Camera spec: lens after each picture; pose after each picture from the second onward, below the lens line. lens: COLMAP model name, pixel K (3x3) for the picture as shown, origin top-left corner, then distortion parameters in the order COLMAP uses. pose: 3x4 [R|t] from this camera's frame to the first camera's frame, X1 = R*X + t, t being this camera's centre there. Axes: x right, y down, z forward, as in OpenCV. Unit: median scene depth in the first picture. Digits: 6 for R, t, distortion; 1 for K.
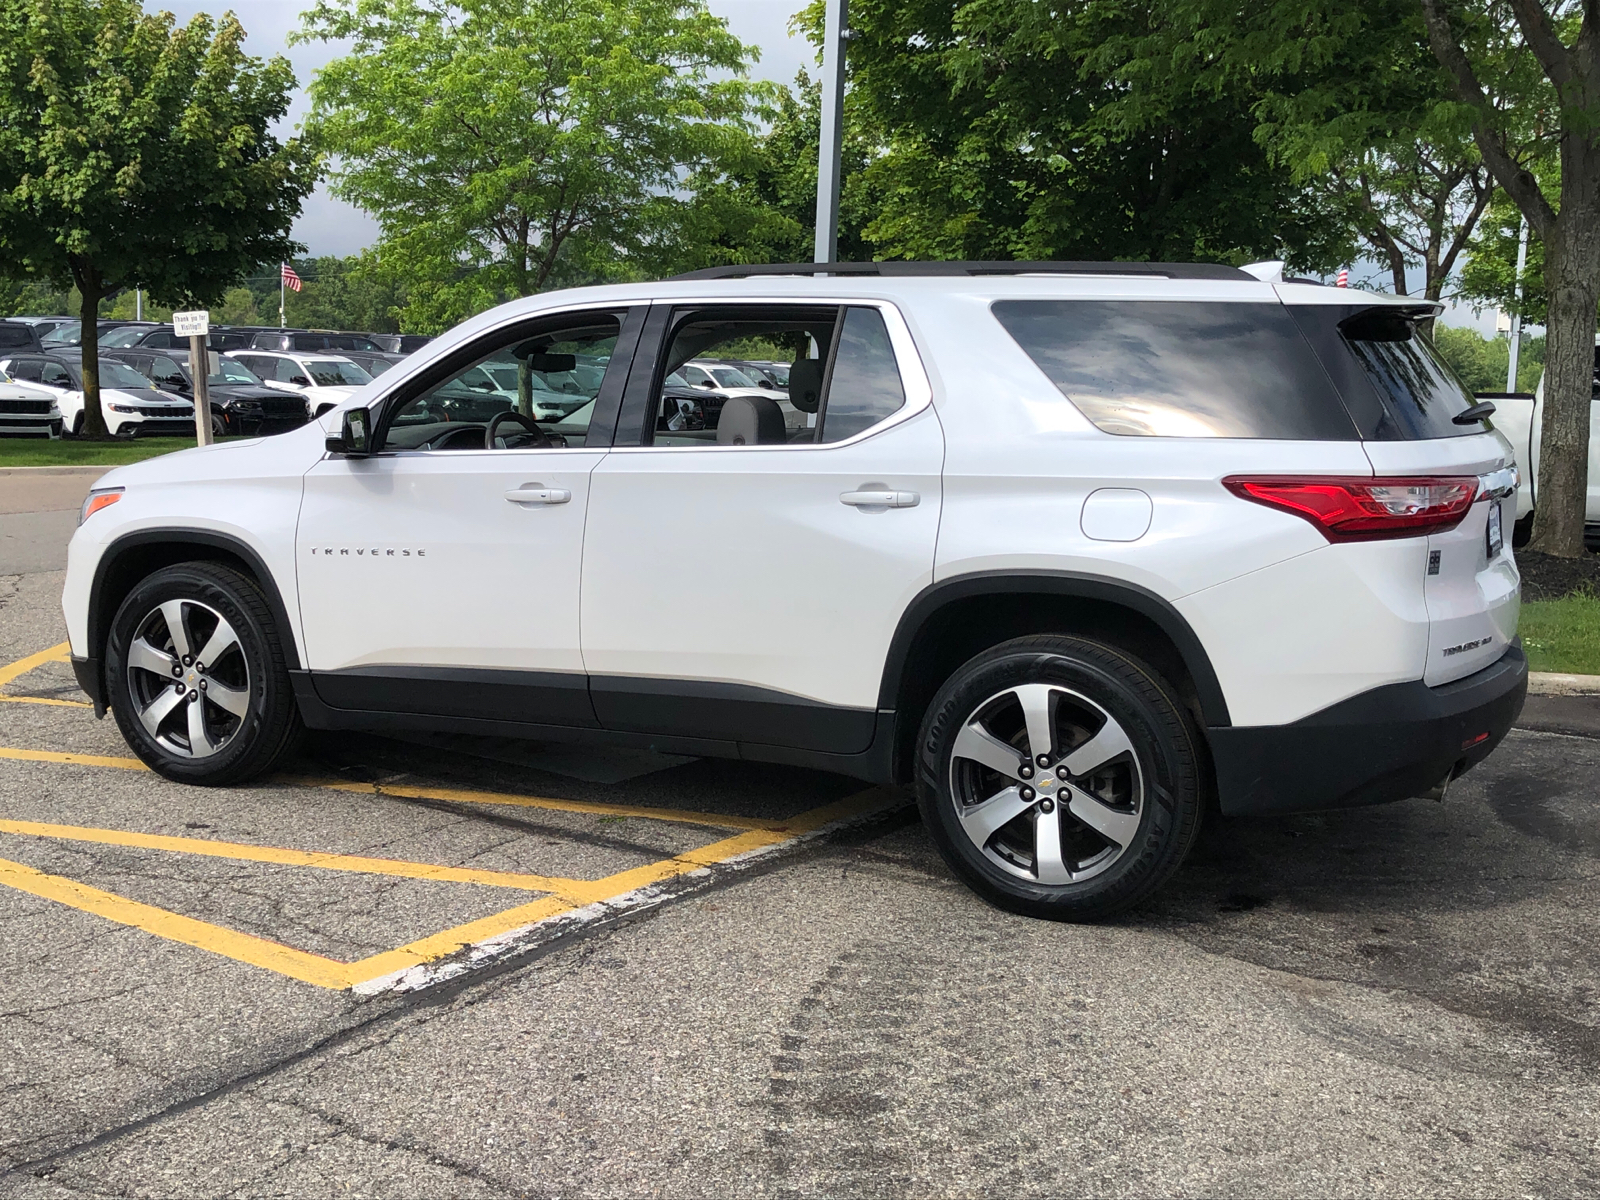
lens RADIAL K [[1852.6, 0, 797.0], [0, 1852.6, 602.9], [0, 0, 1]] dist [0.017433, 0.000000]
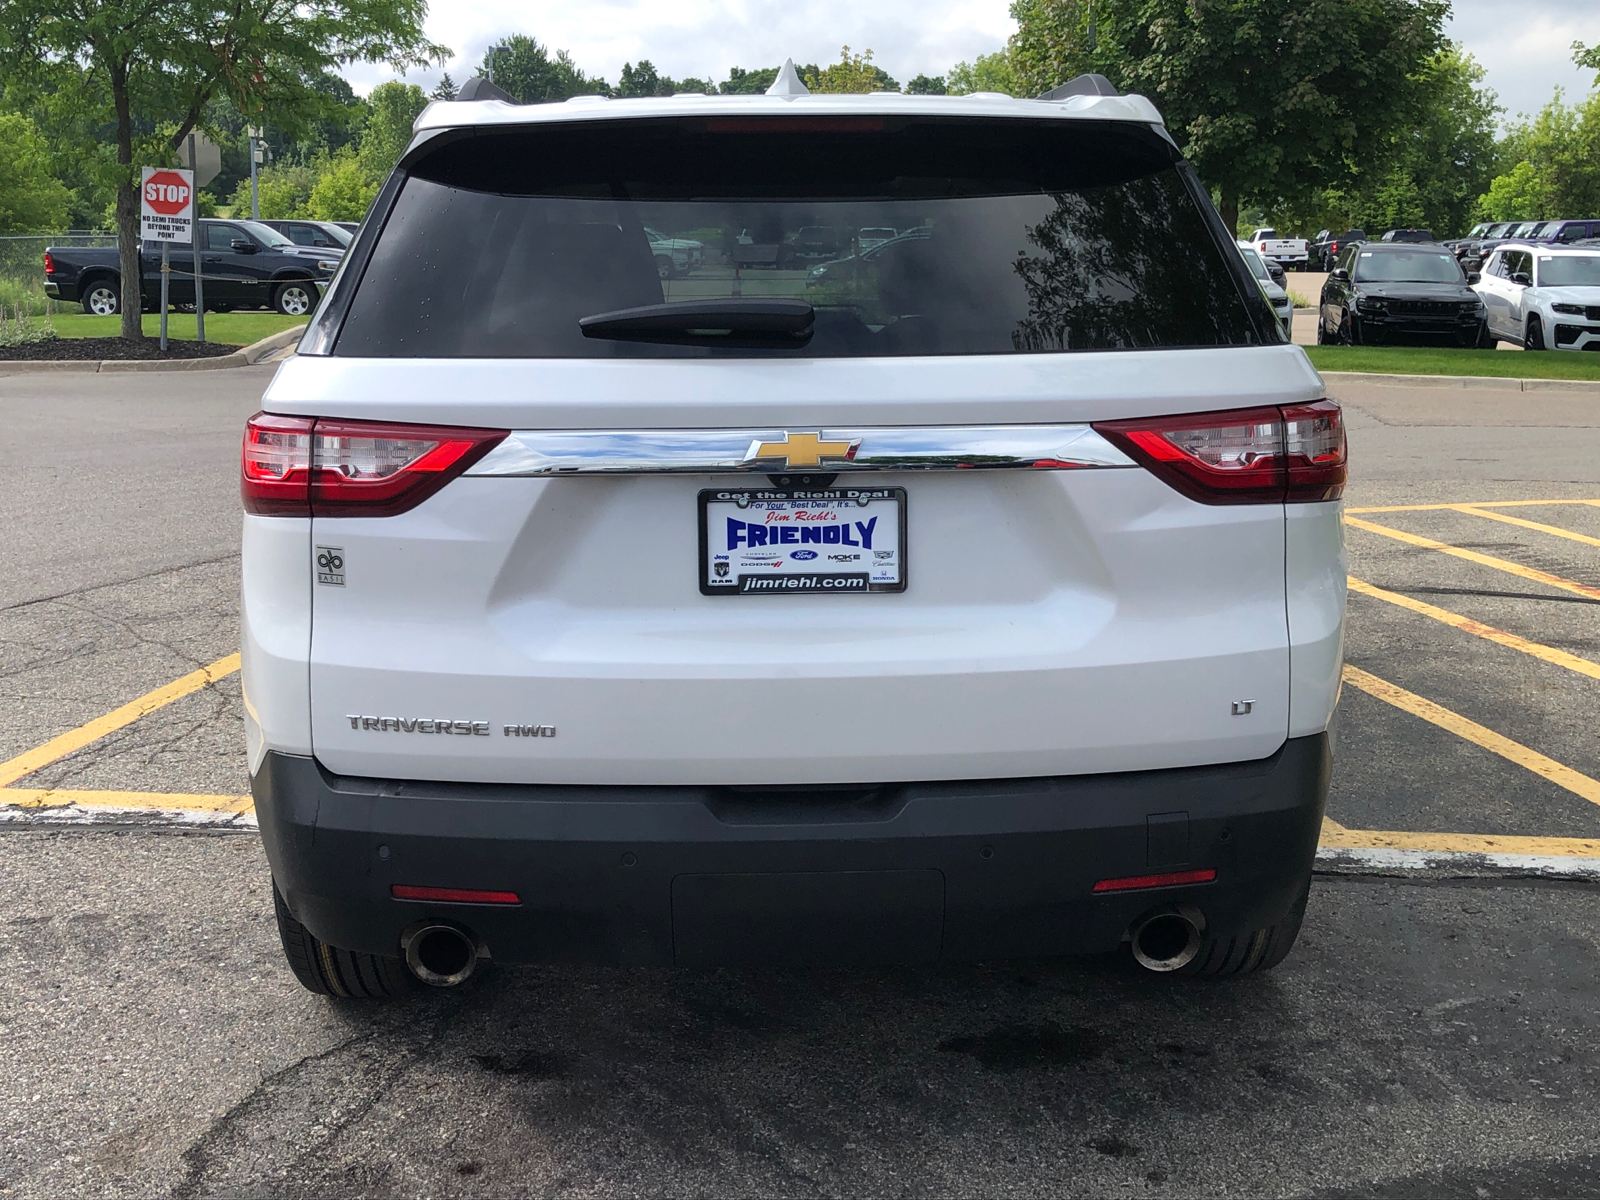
lens RADIAL K [[1852.6, 0, 798.5], [0, 1852.6, 607.2], [0, 0, 1]] dist [0.017433, 0.000000]
pose [[0.477184, 0.150246, -0.865865, 0.706888], [-0.108057, 0.987832, 0.111858, -0.069513], [0.872135, 0.040186, 0.487613, 0.645038]]
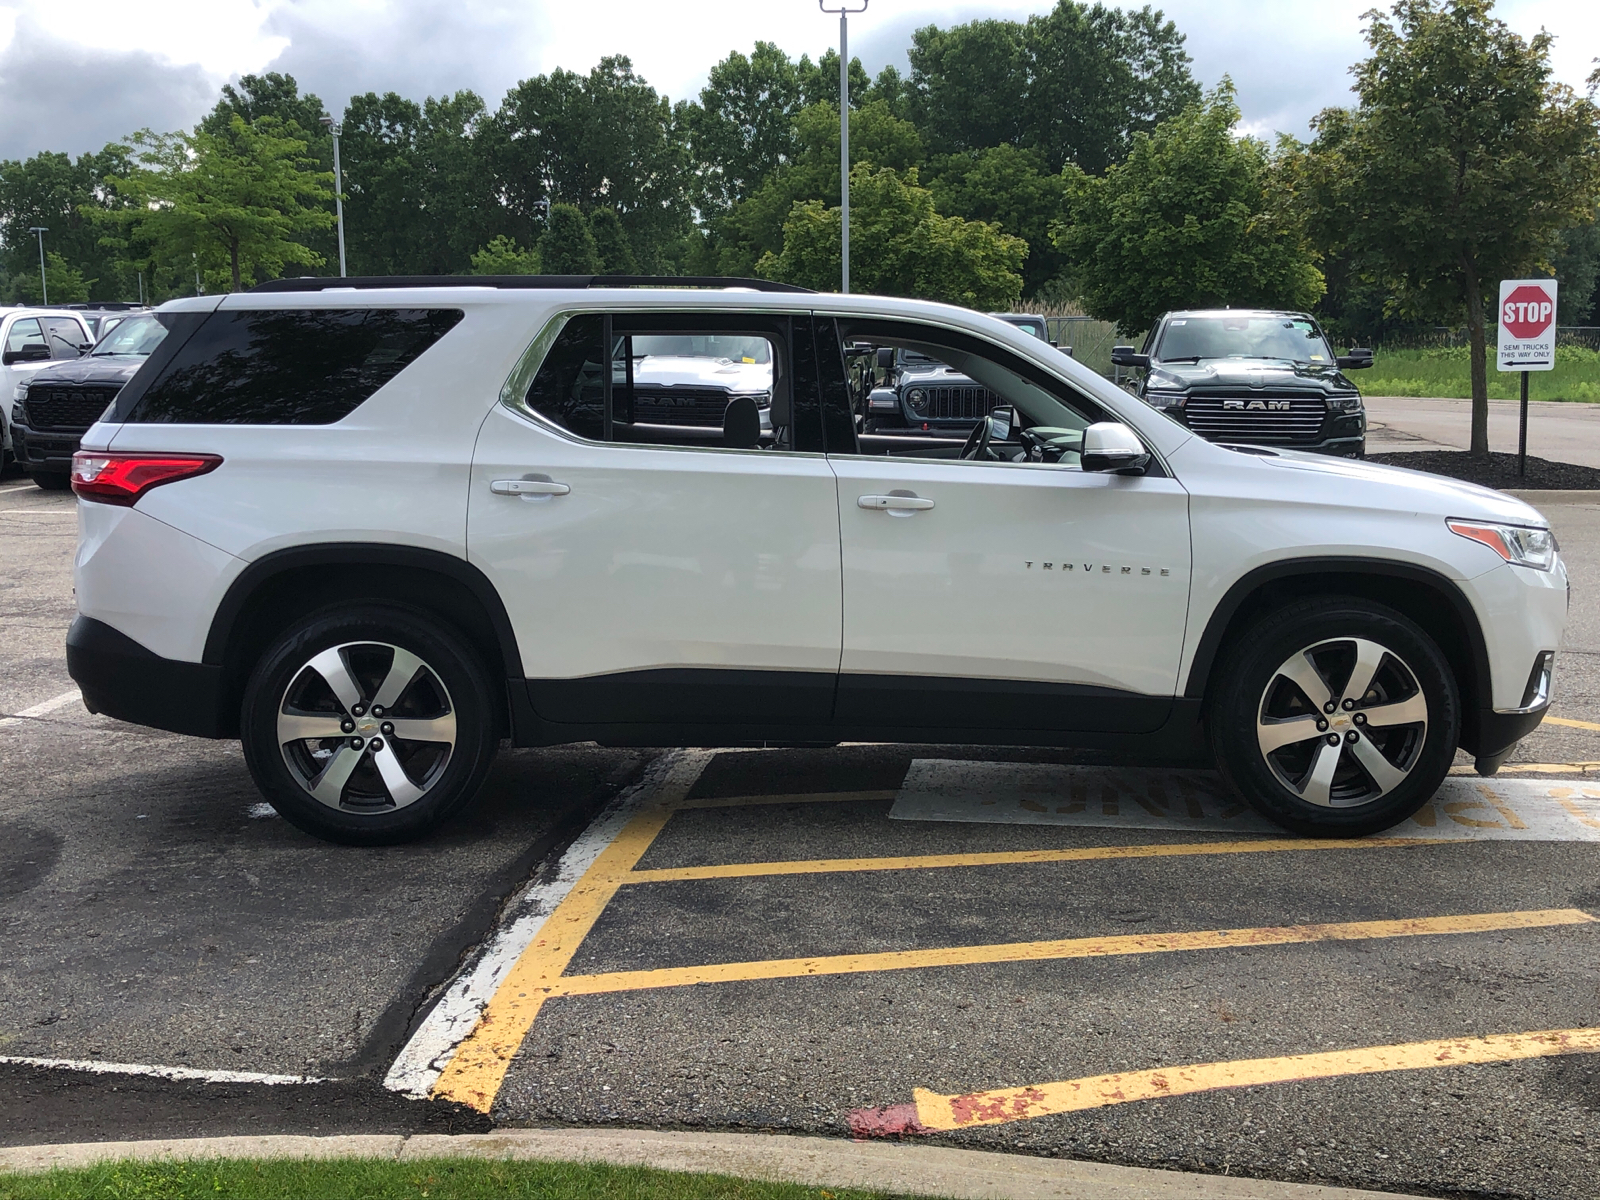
lens RADIAL K [[1852.6, 0, 793.4], [0, 1852.6, 628.8], [0, 0, 1]] dist [0.017433, 0.000000]
pose [[-0.871383, 0.060855, -0.486815, 0.512452], [-0.077733, 0.962617, 0.259472, -0.266361], [0.484407, 0.263941, -0.834077, 1.955119]]
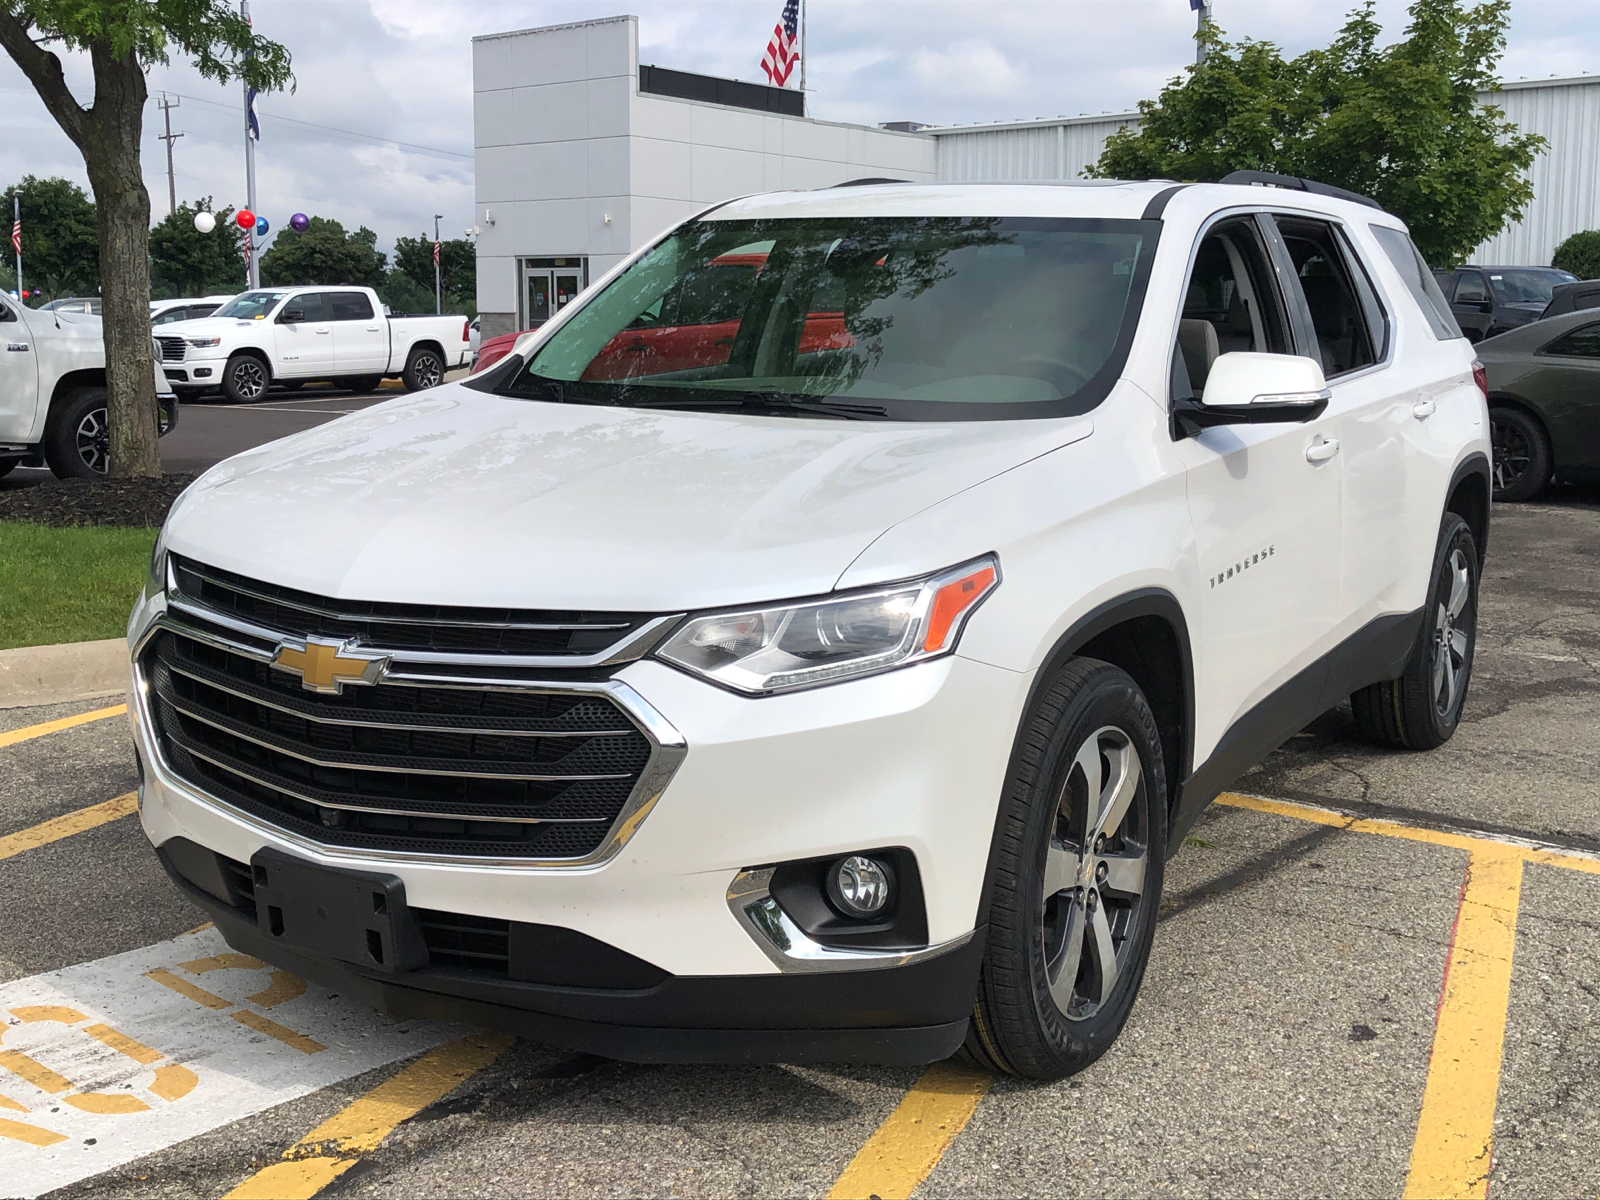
lens RADIAL K [[1852.6, 0, 788.7], [0, 1852.6, 597.6], [0, 0, 1]] dist [0.017433, 0.000000]
pose [[0.074683, -0.172199, 0.982227, -0.879805], [0.122495, 0.979102, 0.162338, -0.141435], [-0.989655, 0.108194, 0.094216, 1.061971]]
